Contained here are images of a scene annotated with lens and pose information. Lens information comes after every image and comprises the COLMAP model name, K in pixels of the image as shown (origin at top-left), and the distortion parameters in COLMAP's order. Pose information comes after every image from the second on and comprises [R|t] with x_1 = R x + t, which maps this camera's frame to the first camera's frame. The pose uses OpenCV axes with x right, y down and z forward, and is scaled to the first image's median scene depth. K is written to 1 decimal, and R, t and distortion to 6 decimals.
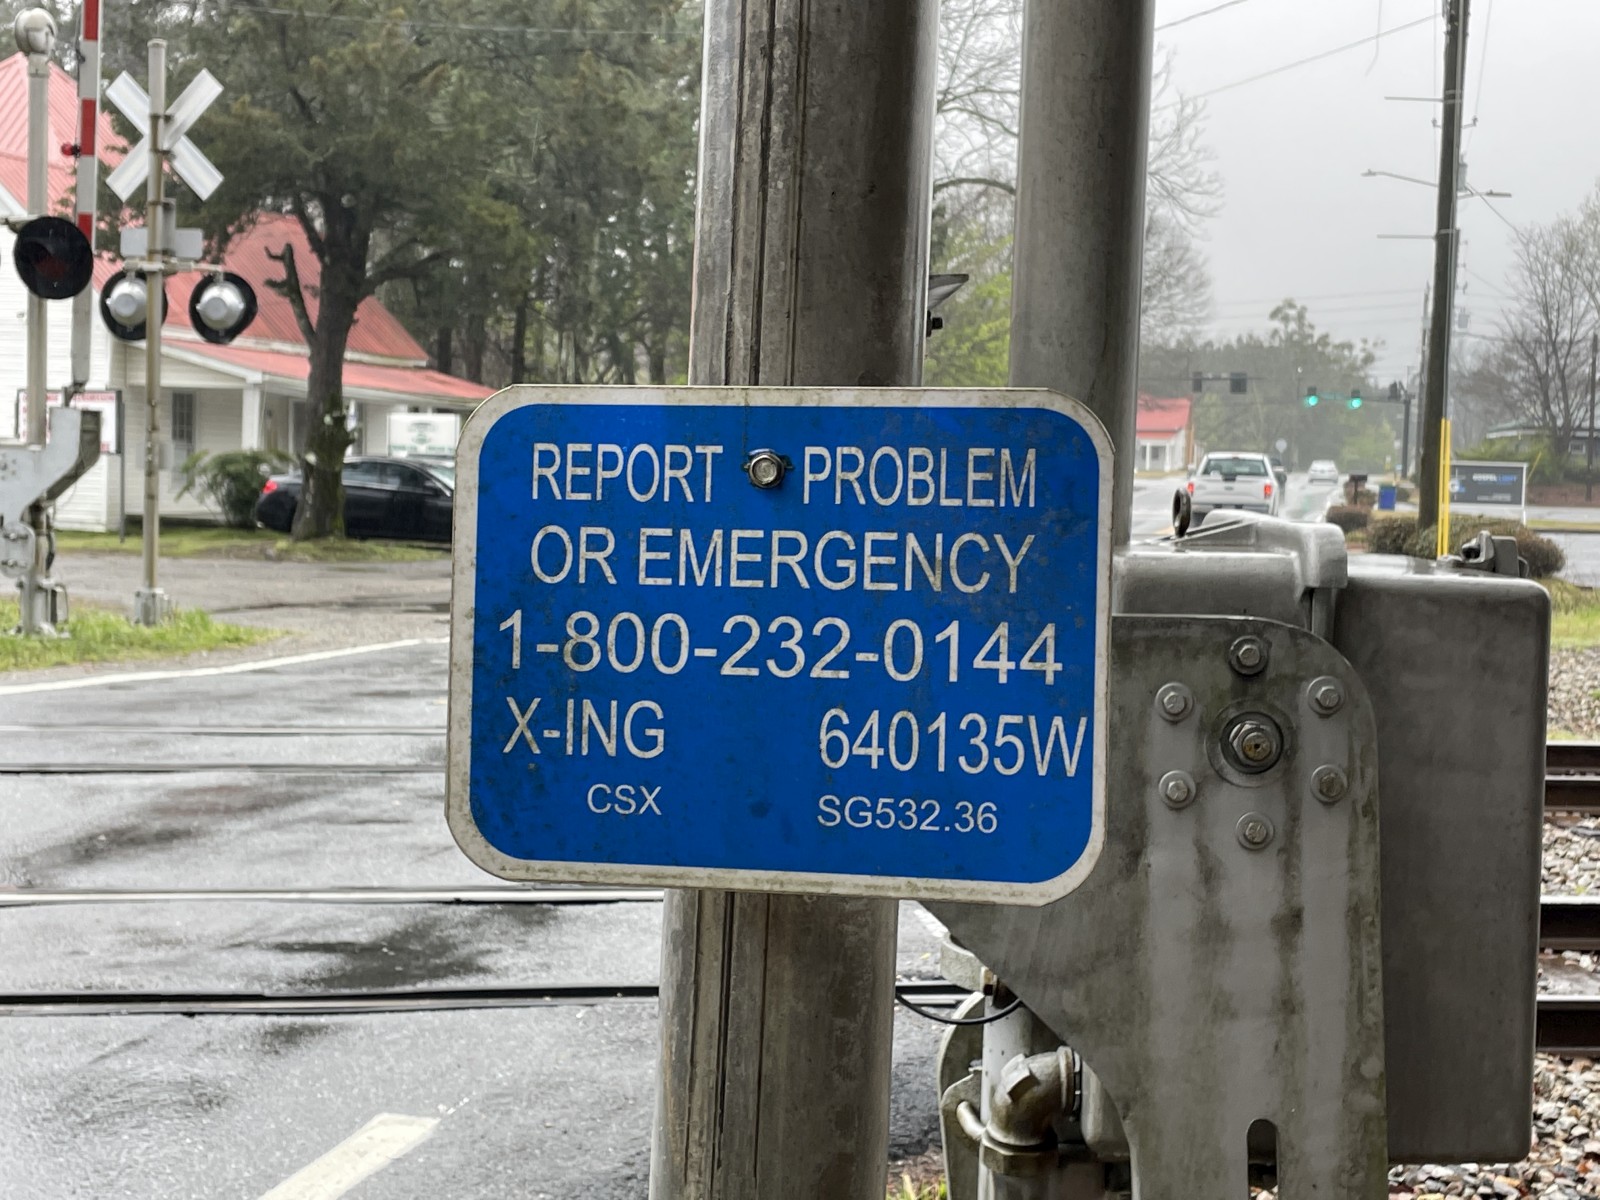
lens RADIAL K [[2298.3, 0, 798.8], [0, 2298.3, 550.0], [0, 0, 1]] dist [0.093732, -0.055746]
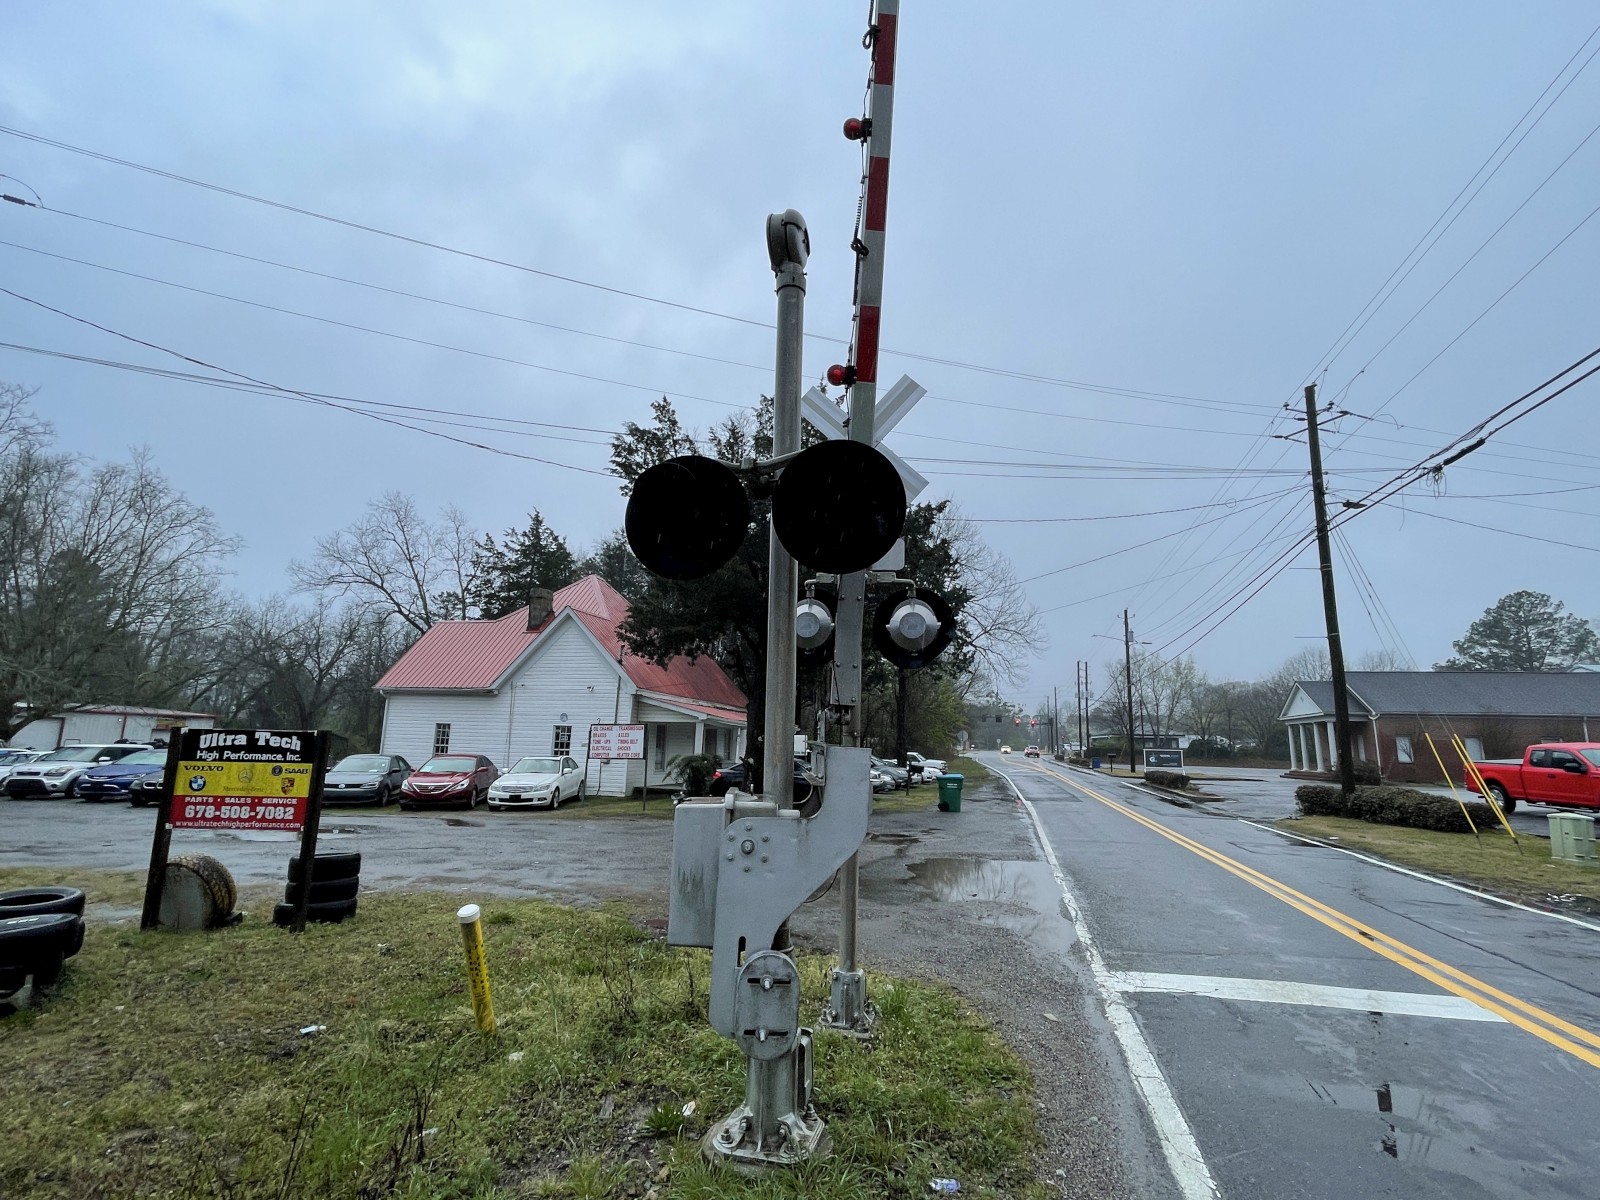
lens RADIAL K [[756.1, 0, 800.0], [0, 756.1, 600.0], [0, 0, 1]] dist [0.000714, -0.000124]
pose [[0.999805, -0.011878, -0.015749, -0.293995], [0.007956, 0.973384, -0.229040, -0.048154], [0.018051, 0.228870, 0.973290, 0.722171]]
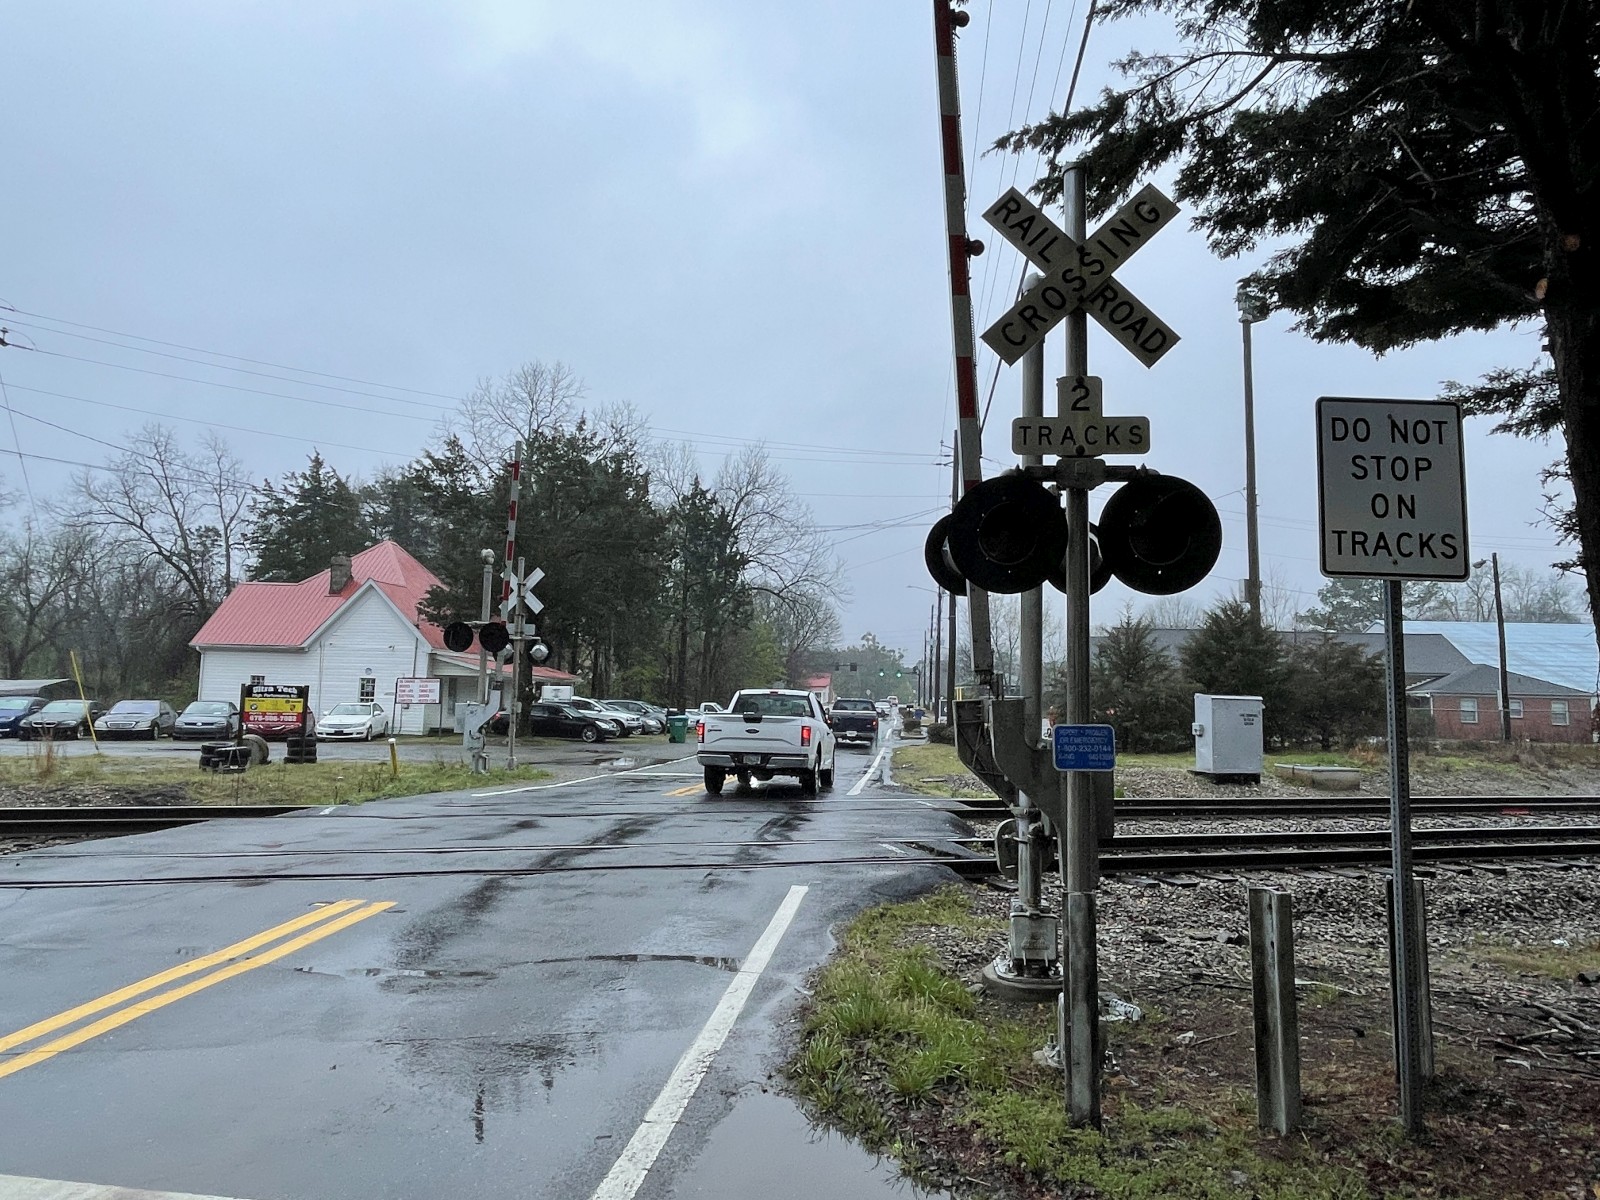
lens RADIAL K [[984.9, 0, 800.0], [0, 984.9, 600.0], [0, 0, 1]] dist [-0.010895, -0.003275]
pose [[0.989989, 0.005191, 0.141049, -0.110472], [0.014415, 0.990379, -0.137626, -0.001768], [-0.140407, 0.138281, 0.980390, -0.192418]]
